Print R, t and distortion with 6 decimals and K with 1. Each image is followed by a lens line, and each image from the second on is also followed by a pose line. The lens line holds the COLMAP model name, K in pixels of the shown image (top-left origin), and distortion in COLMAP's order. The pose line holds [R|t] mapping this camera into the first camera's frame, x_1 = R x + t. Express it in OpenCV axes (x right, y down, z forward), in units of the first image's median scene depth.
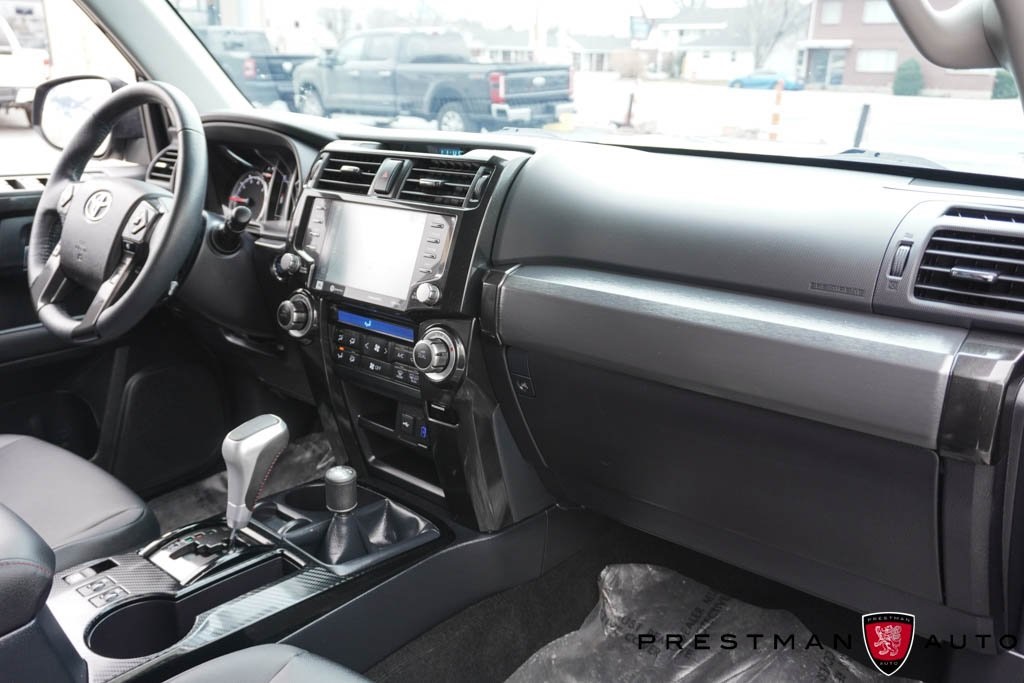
lens RADIAL K [[815.8, 0, 512.0], [0, 815.8, 341.5], [0, 0, 1]] dist [-0.008399, -0.003317]
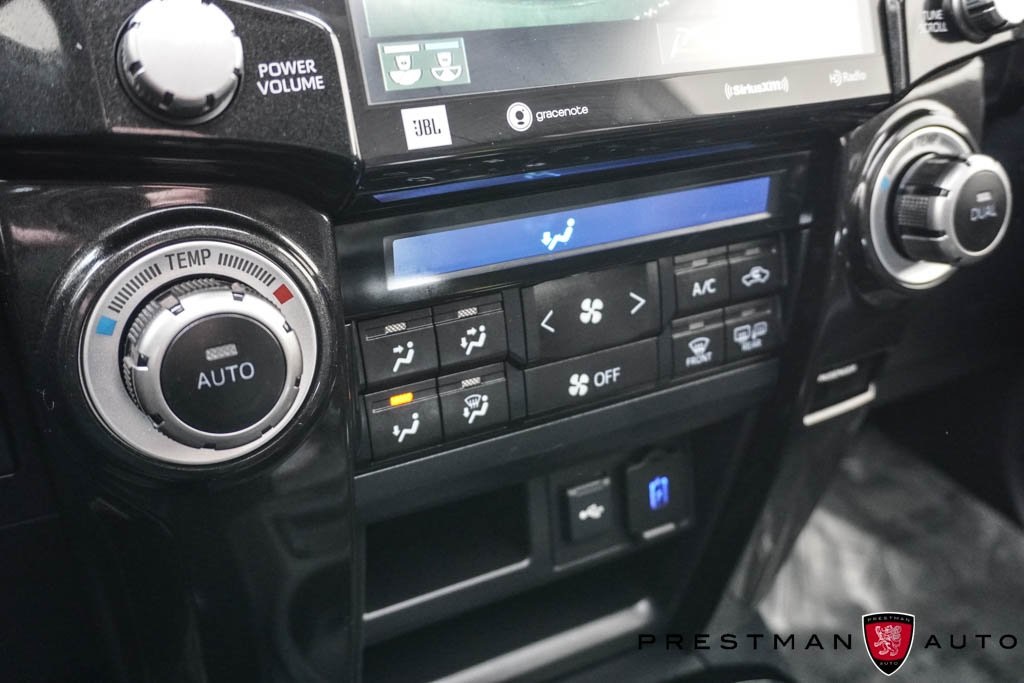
lens RADIAL K [[953.4, 0, 512.0], [0, 953.4, 341.5], [0, 0, 1]] dist [-0.004542, -0.016906]
pose [[0.355756, -0.404067, 0.842714, -0.441317], [0.265217, 0.908284, 0.323544, -0.090957], [-0.896157, 0.108400, 0.430293, 0.886787]]
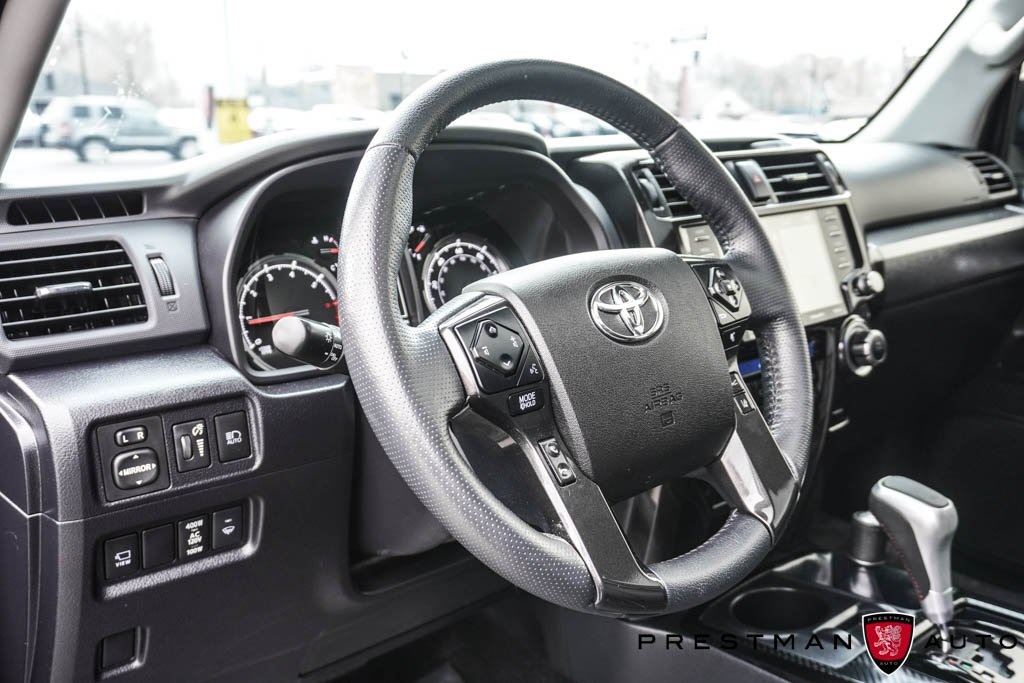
lens RADIAL K [[975.2, 0, 512.0], [0, 975.2, 341.5], [0, 0, 1]] dist [-0.012987, -0.000877]
pose [[0.172112, -0.228363, 0.958242, -1.137693], [0.317054, 0.933838, 0.165600, -0.281472], [-0.932660, 0.275313, 0.233128, 0.996424]]
